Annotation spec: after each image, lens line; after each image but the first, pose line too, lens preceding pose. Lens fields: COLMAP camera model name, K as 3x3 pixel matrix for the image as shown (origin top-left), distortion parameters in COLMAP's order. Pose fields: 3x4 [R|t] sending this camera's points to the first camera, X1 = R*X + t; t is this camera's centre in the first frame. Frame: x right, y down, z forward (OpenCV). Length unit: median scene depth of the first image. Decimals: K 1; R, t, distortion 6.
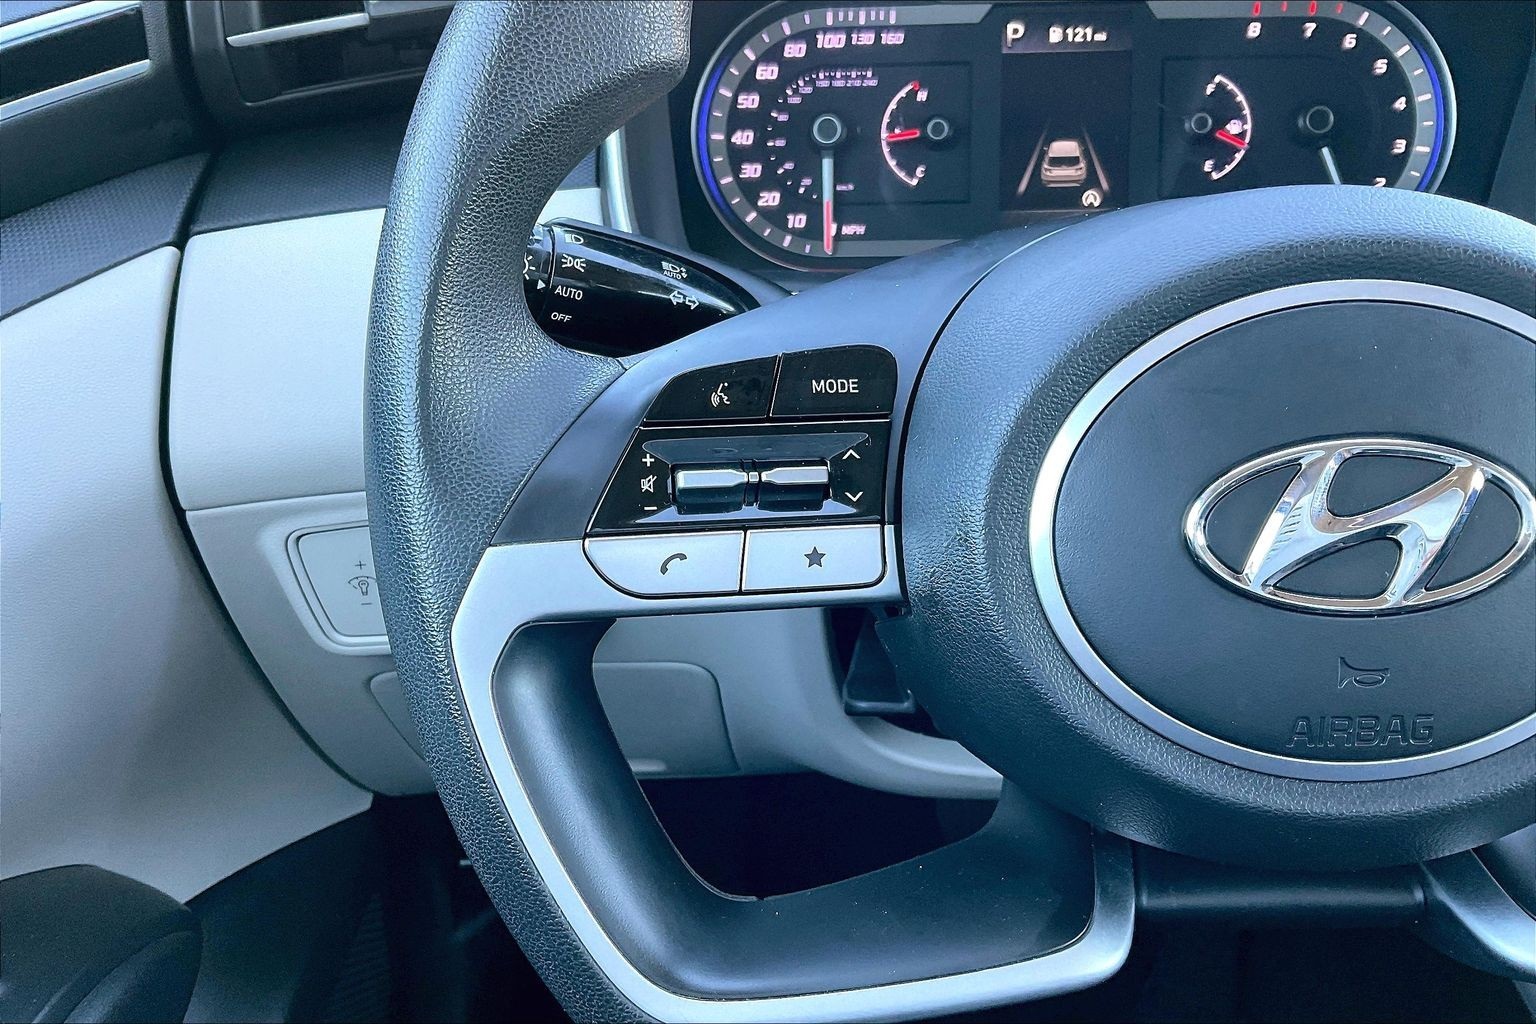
lens RADIAL K [[1266.7, 0, 773.9], [0, 1266.7, 512.2], [0, 0, 1]] dist [0.083195, -0.176210]
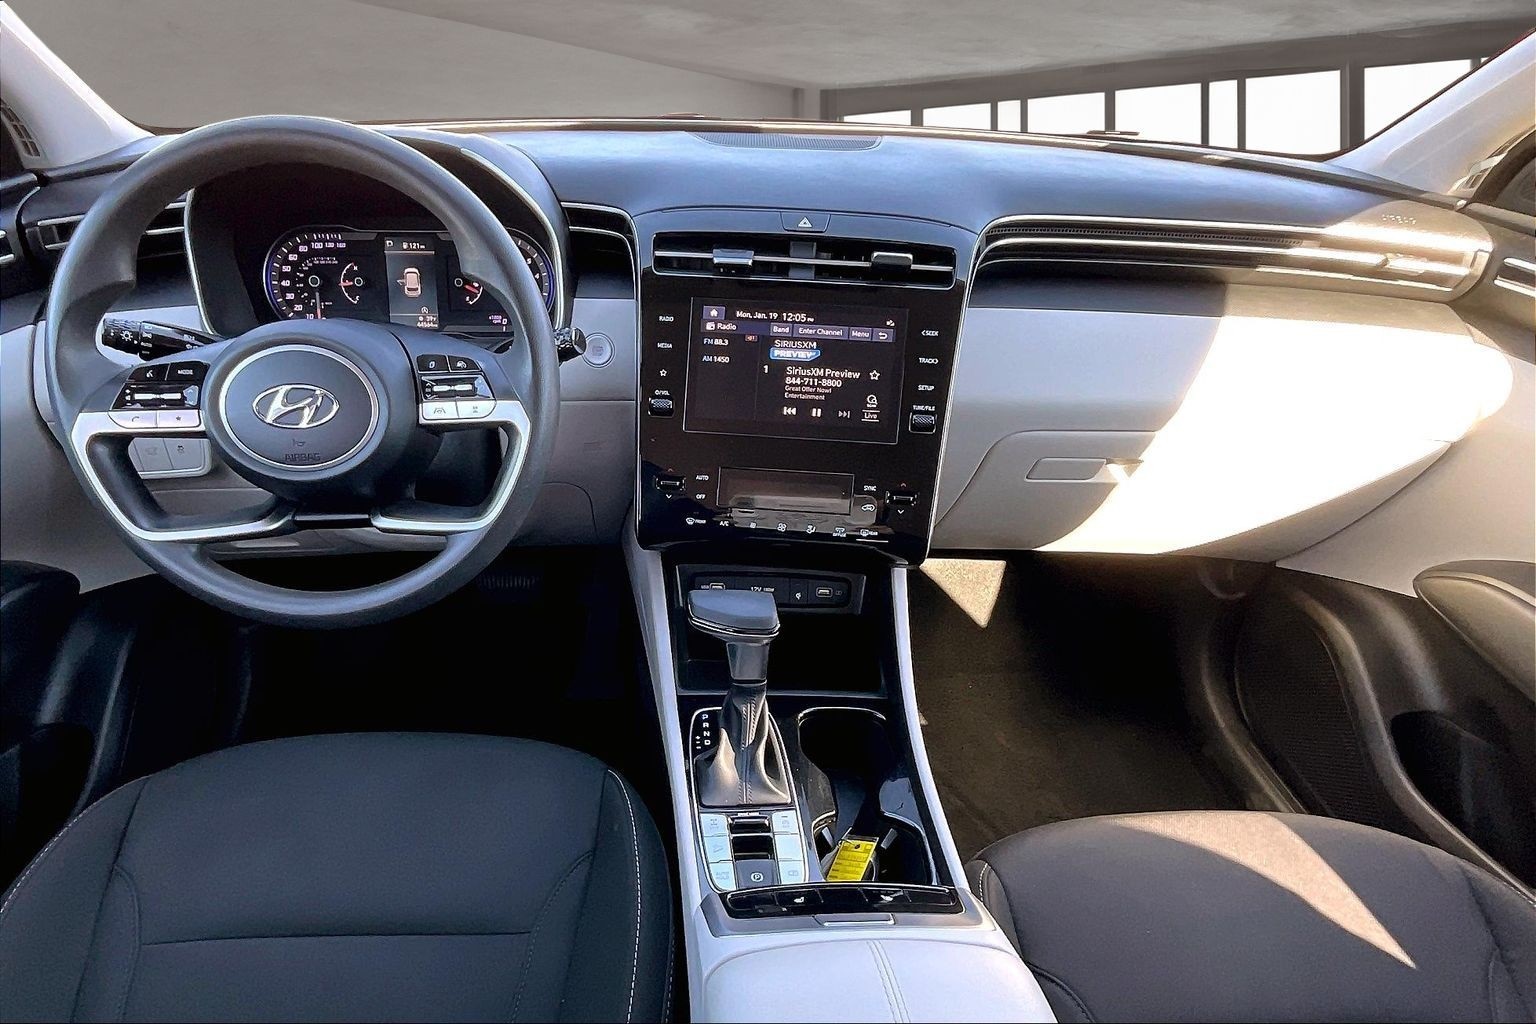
lens RADIAL K [[807.3, 0, 689.3], [0, 807.3, 592.2], [0, 0, 1]] dist [-0.016444, 0.007061]
pose [[0.996008, -0.007500, 0.088954, 0.644141], [-0.003696, 0.992145, 0.125042, 0.118585], [-0.089193, -0.124871, 0.988156, -0.751462]]
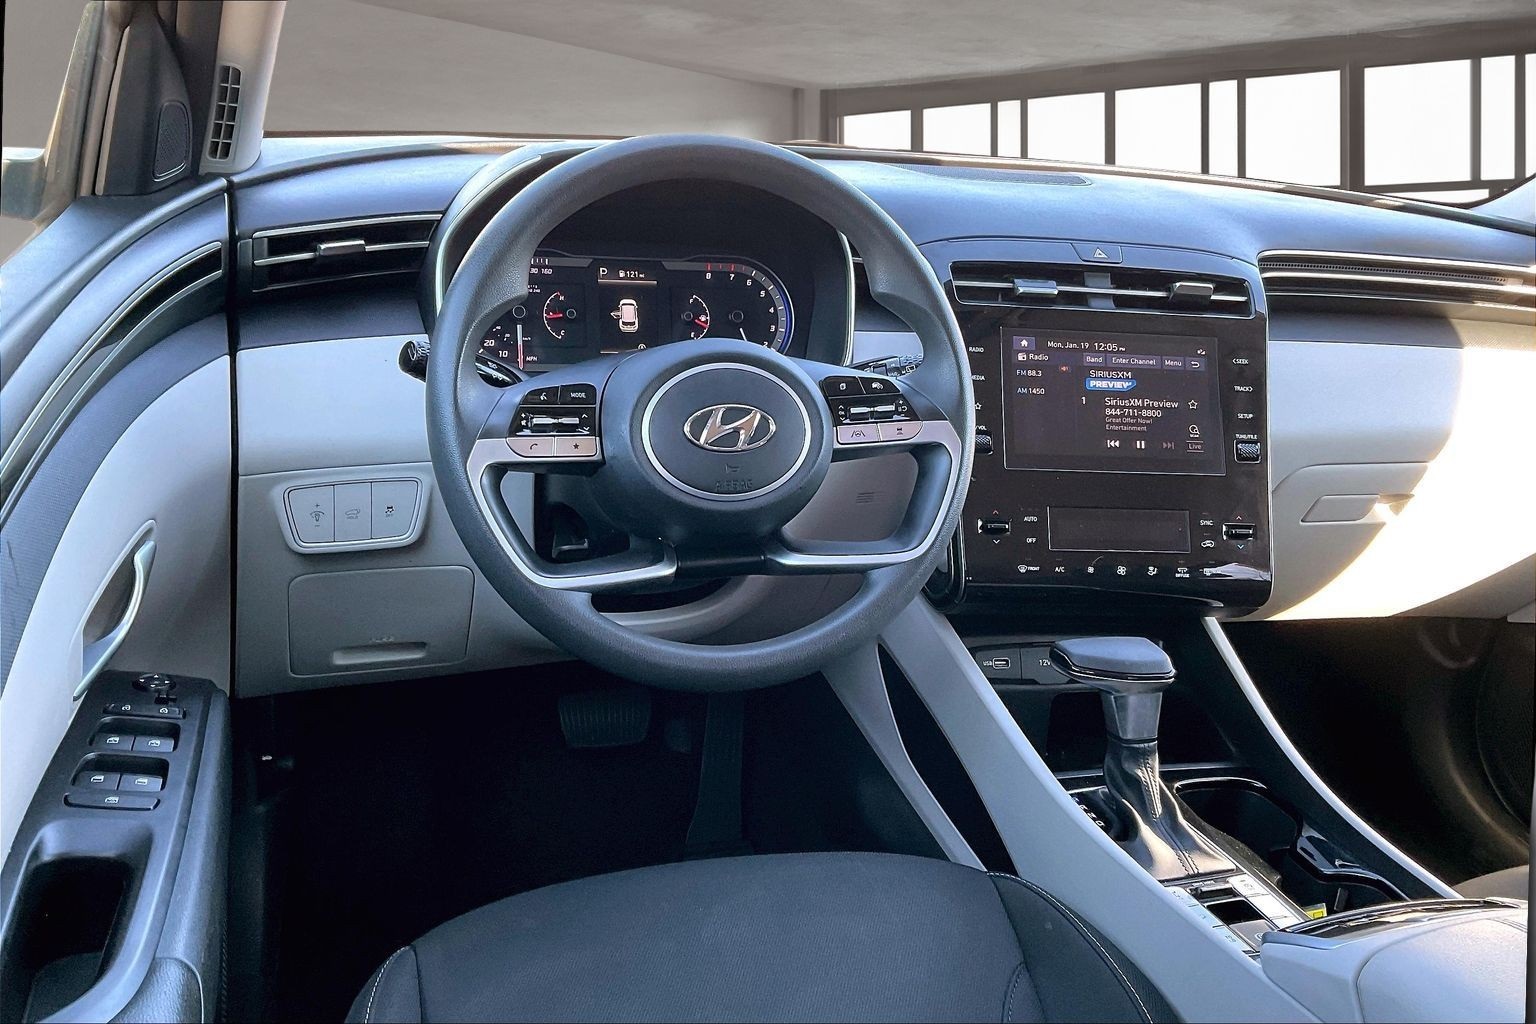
lens RADIAL K [[1266.7, 0, 747.4], [0, 1266.7, 495.7], [0, 0, 1]] dist [0.083195, -0.176210]
pose [[0.940966, -0.014625, 0.338186, -0.315569], [0.061810, 0.989693, -0.129181, 0.293251], [-0.332811, 0.142458, 0.932171, -1.033064]]
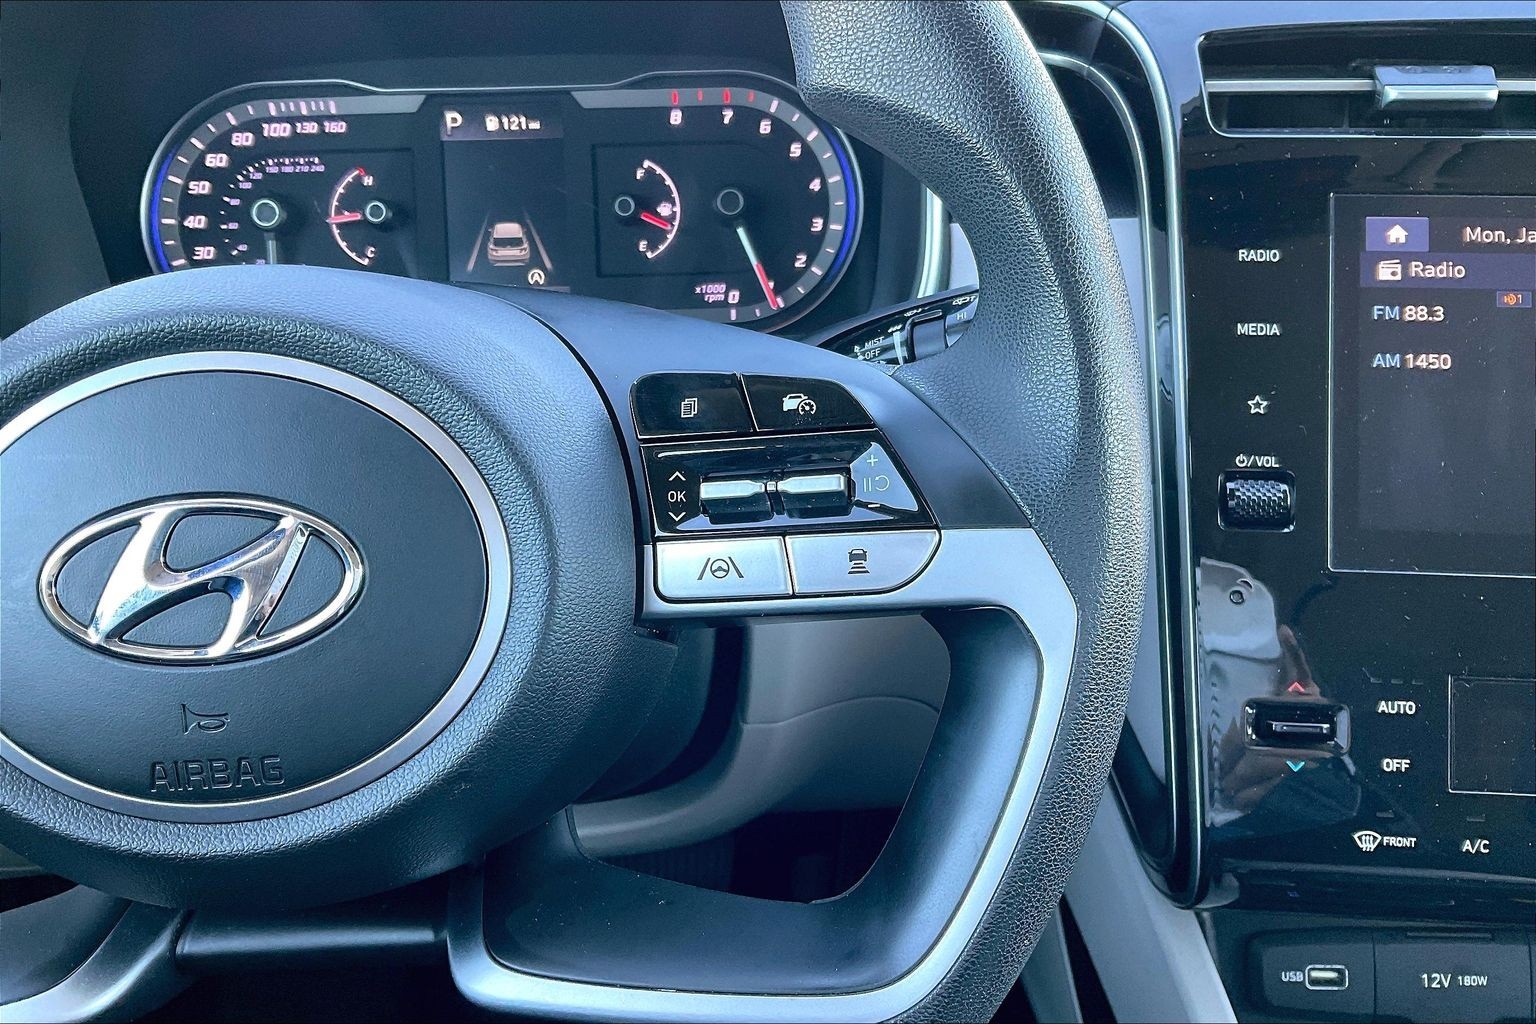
lens RADIAL K [[1266.7, 0, 756.4], [0, 1266.7, 506.9], [0, 0, 1]] dist [0.083195, -0.176210]
pose [[0.998544, -0.023337, 0.048635, 0.379419], [0.026302, 0.997775, -0.061256, 0.011813], [-0.047097, 0.062446, 0.996936, -0.039206]]
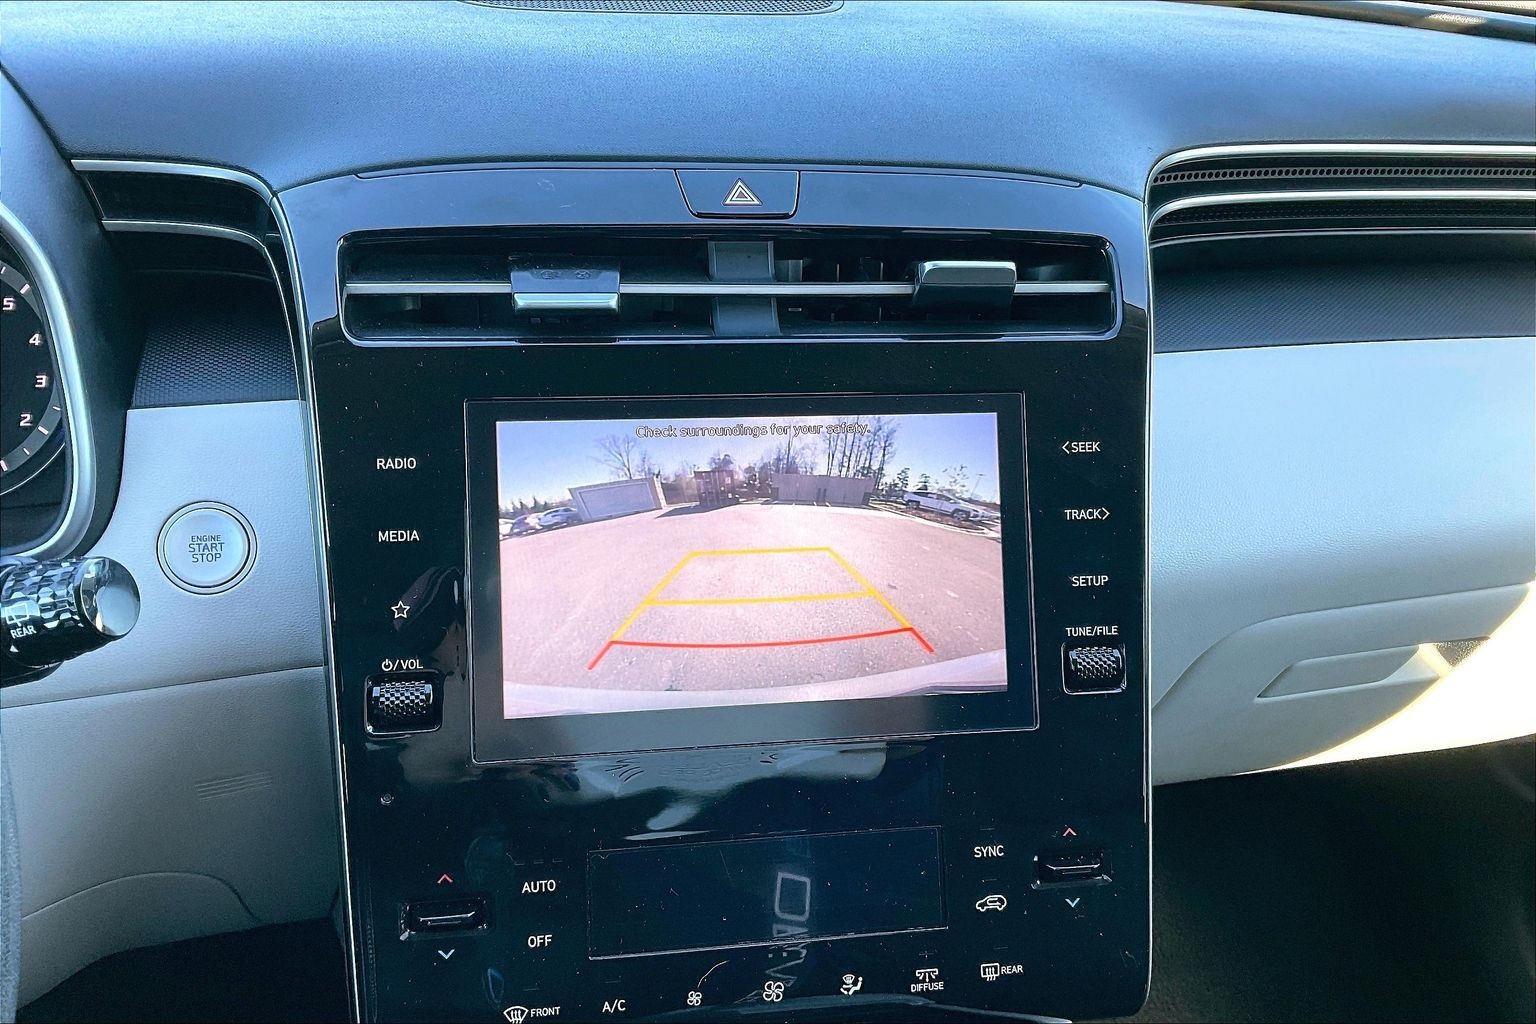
lens RADIAL K [[1266.7, 0, 767.8], [0, 1266.7, 505.6], [0, 0, 1]] dist [0.083195, -0.176210]
pose [[0.947613, -0.088398, 0.306944, 0.707728], [0.092908, 0.995675, -0.000084, -0.136029], [-0.305609, 0.028597, 0.951728, -0.119429]]
